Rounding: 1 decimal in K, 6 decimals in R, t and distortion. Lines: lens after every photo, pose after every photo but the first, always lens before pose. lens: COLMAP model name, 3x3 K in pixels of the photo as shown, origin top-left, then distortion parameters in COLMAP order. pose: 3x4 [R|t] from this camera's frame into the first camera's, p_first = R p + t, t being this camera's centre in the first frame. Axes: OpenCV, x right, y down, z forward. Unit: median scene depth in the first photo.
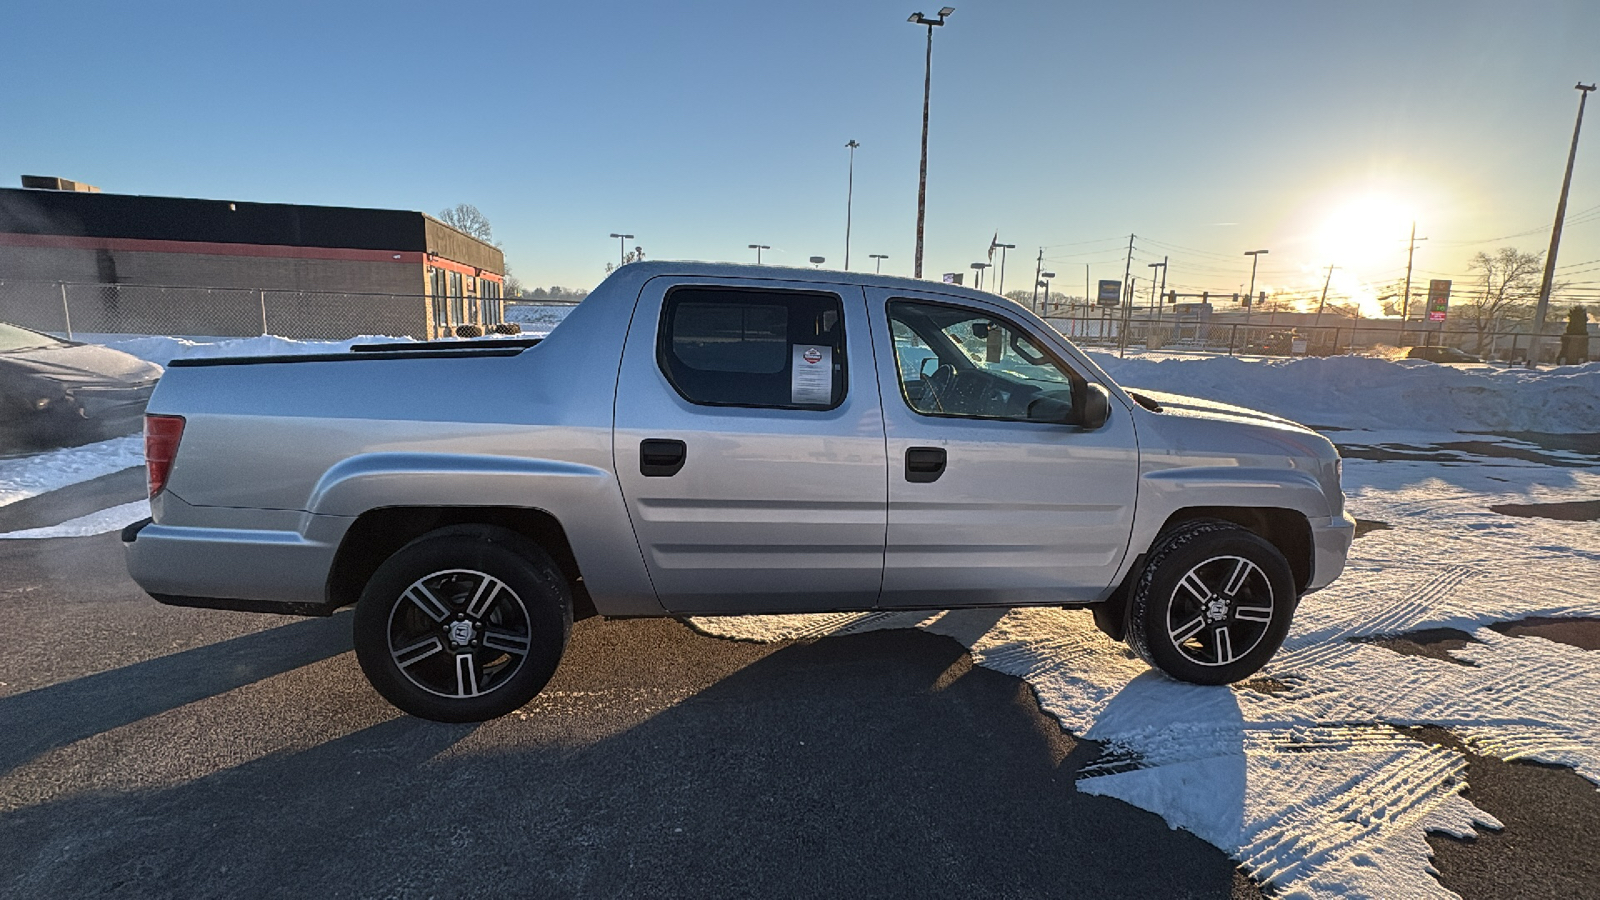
lens RADIAL K [[723.3, 0, 802.6], [0, 723.3, 452.1], [0, 0, 1]] dist [0.001766, -0.001181]
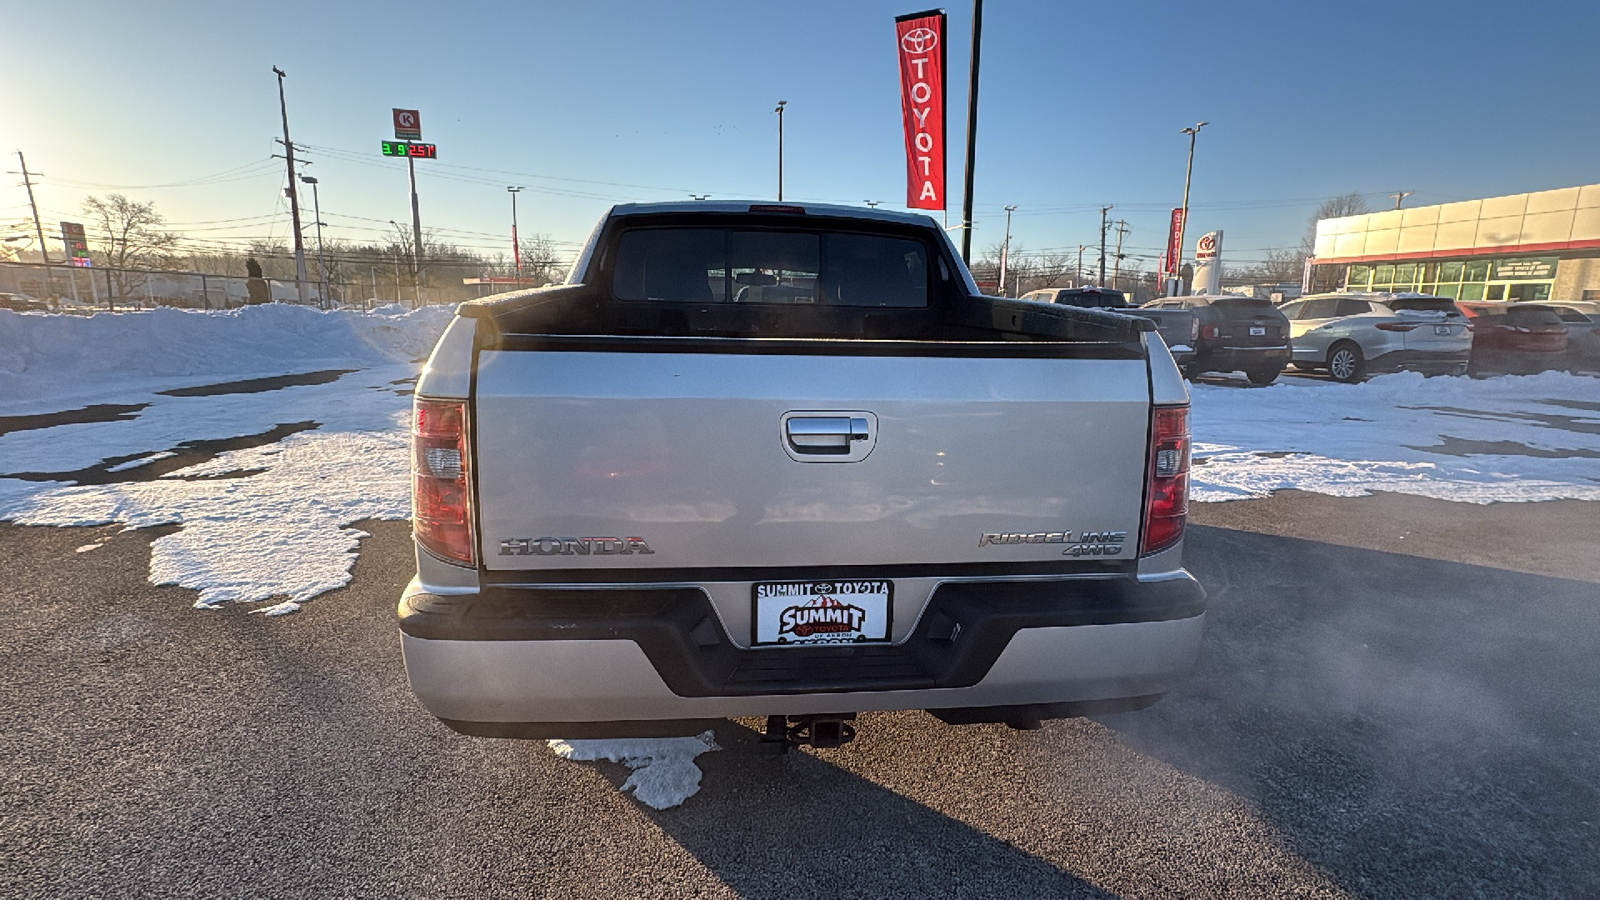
lens RADIAL K [[723.3, 0, 802.6], [0, 723.3, 452.1], [0, 0, 1]] dist [0.001766, -0.001181]
pose [[0.045567, -0.224651, 0.973373, -0.151385], [0.156804, 0.963915, 0.215127, -0.019922], [-0.986578, 0.142826, 0.079149, 0.125647]]
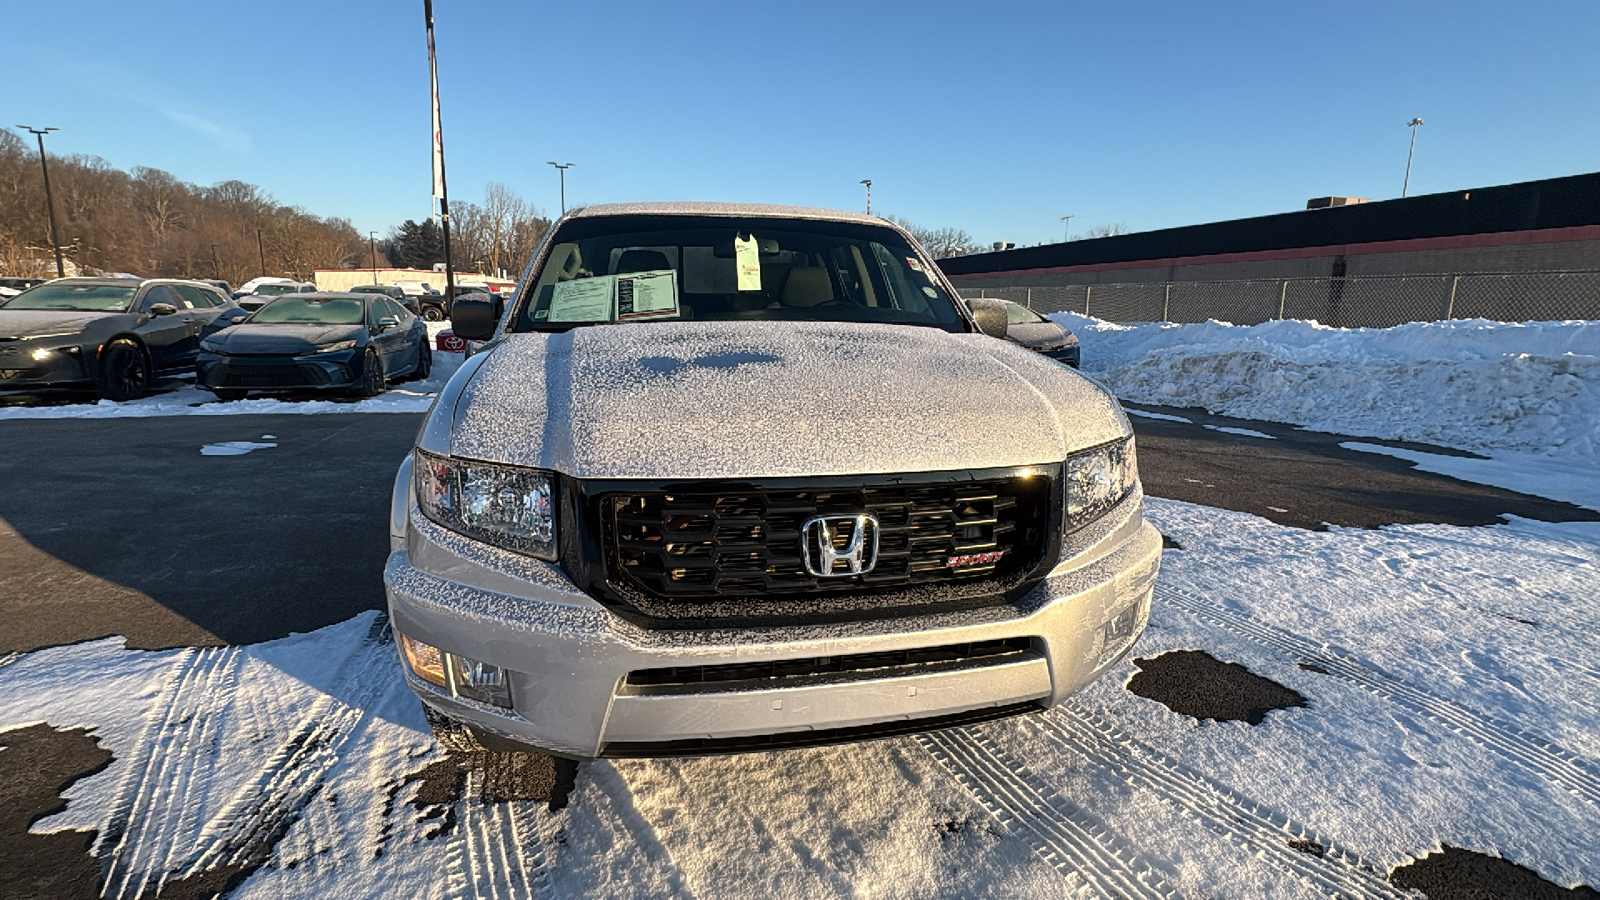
lens RADIAL K [[723.3, 0, 802.6], [0, 723.3, 452.1], [0, 0, 1]] dist [0.001766, -0.001181]
pose [[0.042955, 0.173289, -0.983934, 0.151690], [-0.183551, 0.969448, 0.162725, -0.013767], [0.982071, 0.173612, 0.073450, 0.150866]]
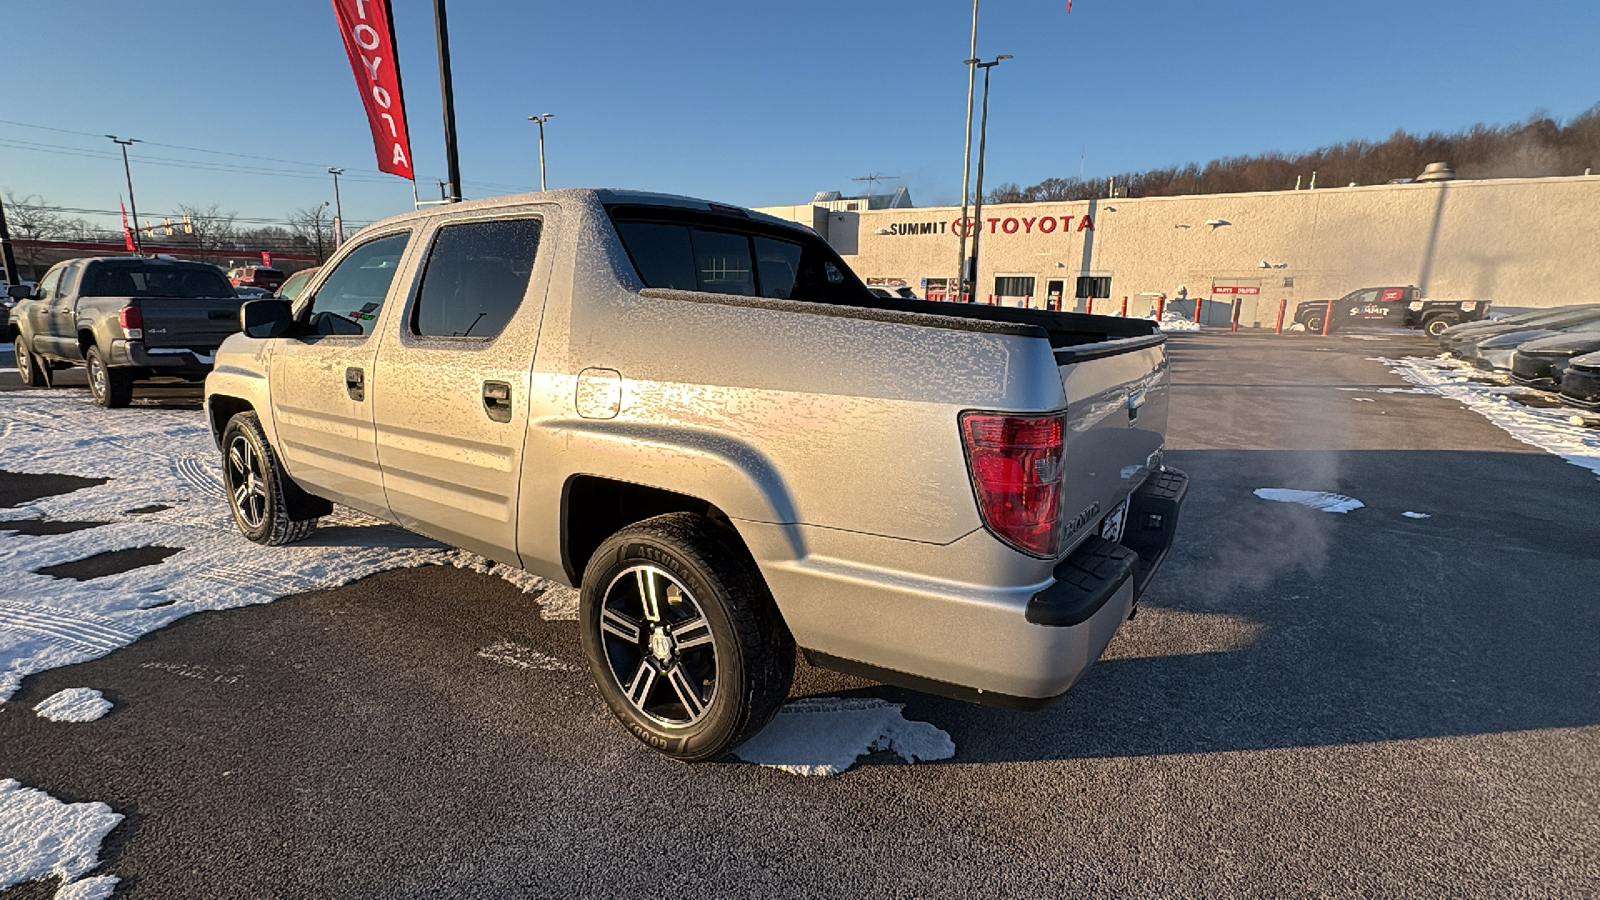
lens RADIAL K [[723.3, 0, 802.6], [0, 723.3, 452.1], [0, 0, 1]] dist [0.001766, -0.001181]
pose [[-0.725446, -0.186198, 0.662615, -0.123217], [0.078744, 0.933939, 0.348651, -0.036397], [-0.683760, 0.305104, -0.662860, 0.214304]]
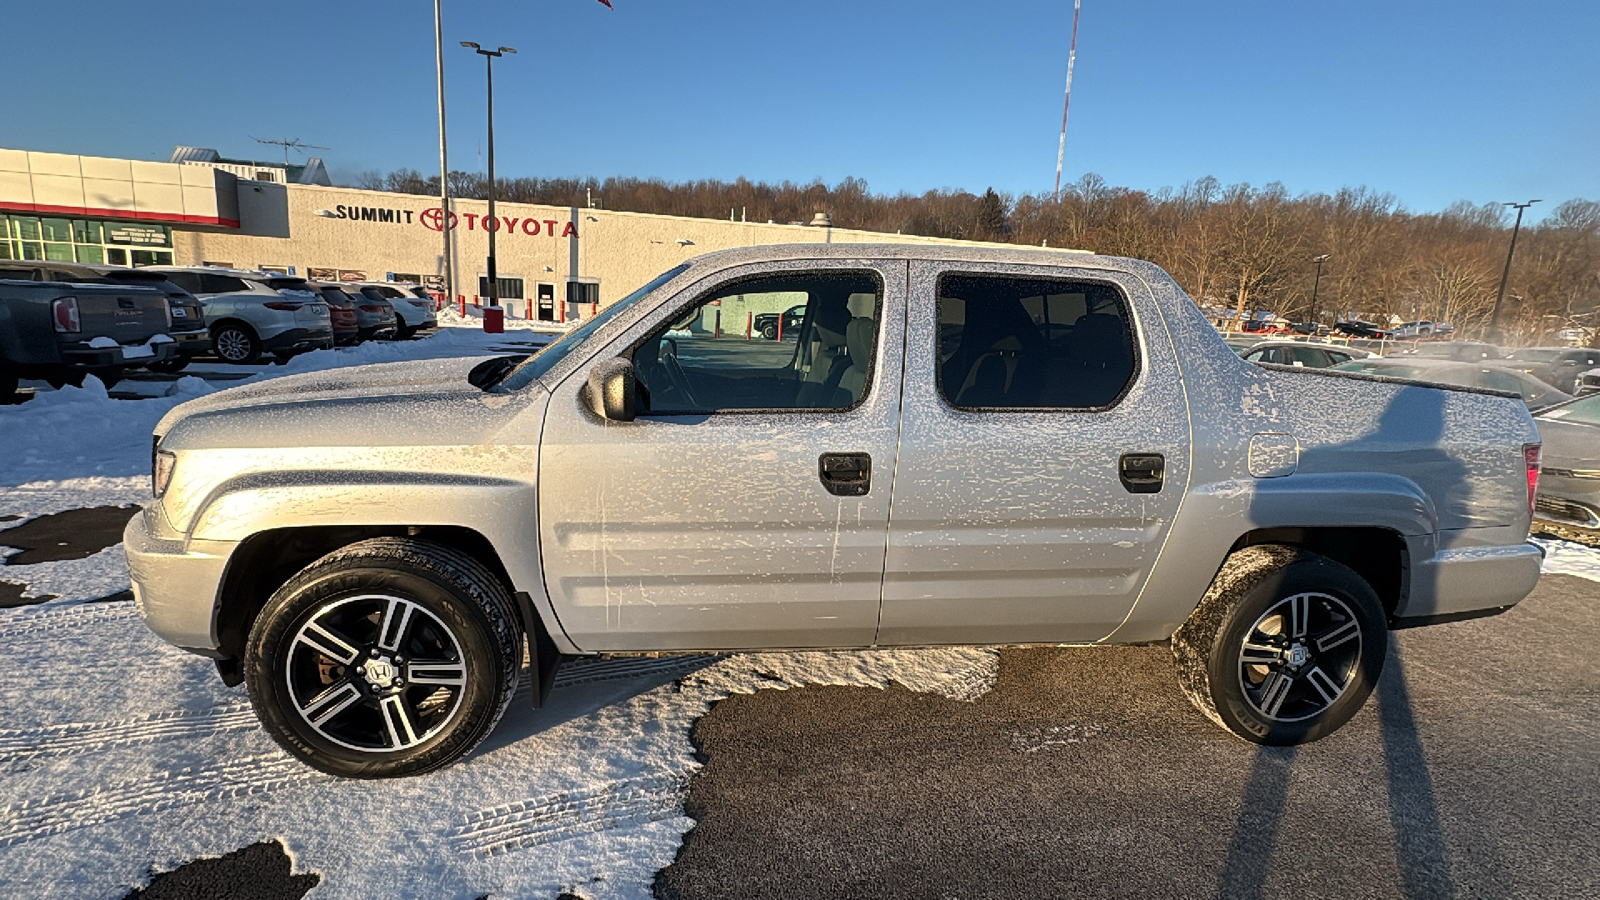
lens RADIAL K [[723.3, 0, 802.6], [0, 723.3, 452.1], [0, 0, 1]] dist [0.001766, -0.001181]
pose [[-0.996505, -0.082730, -0.011532, 0.011473], [-0.081558, 0.933850, 0.348241, -0.044150], [-0.018041, 0.347965, -0.937334, 0.263127]]
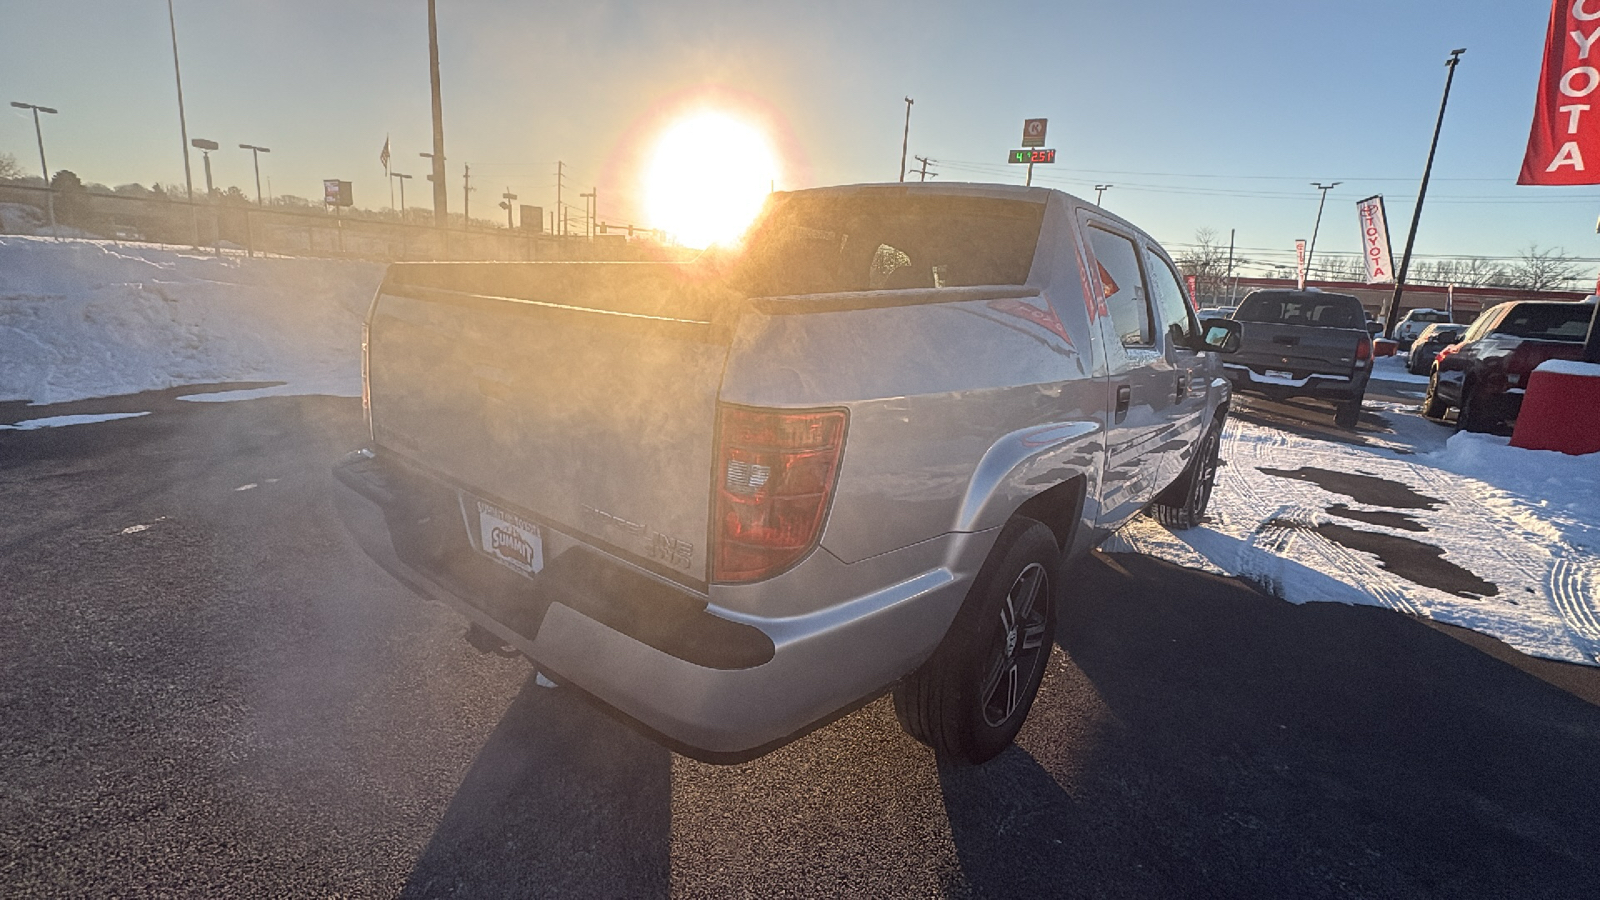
lens RADIAL K [[723.3, 0, 802.6], [0, 723.3, 452.1], [0, 0, 1]] dist [0.001766, -0.001181]
pose [[0.724704, -0.139634, 0.674765, -0.119908], [0.073288, 0.989317, 0.126015, -0.008374], [-0.685152, -0.041872, 0.727195, 0.060028]]
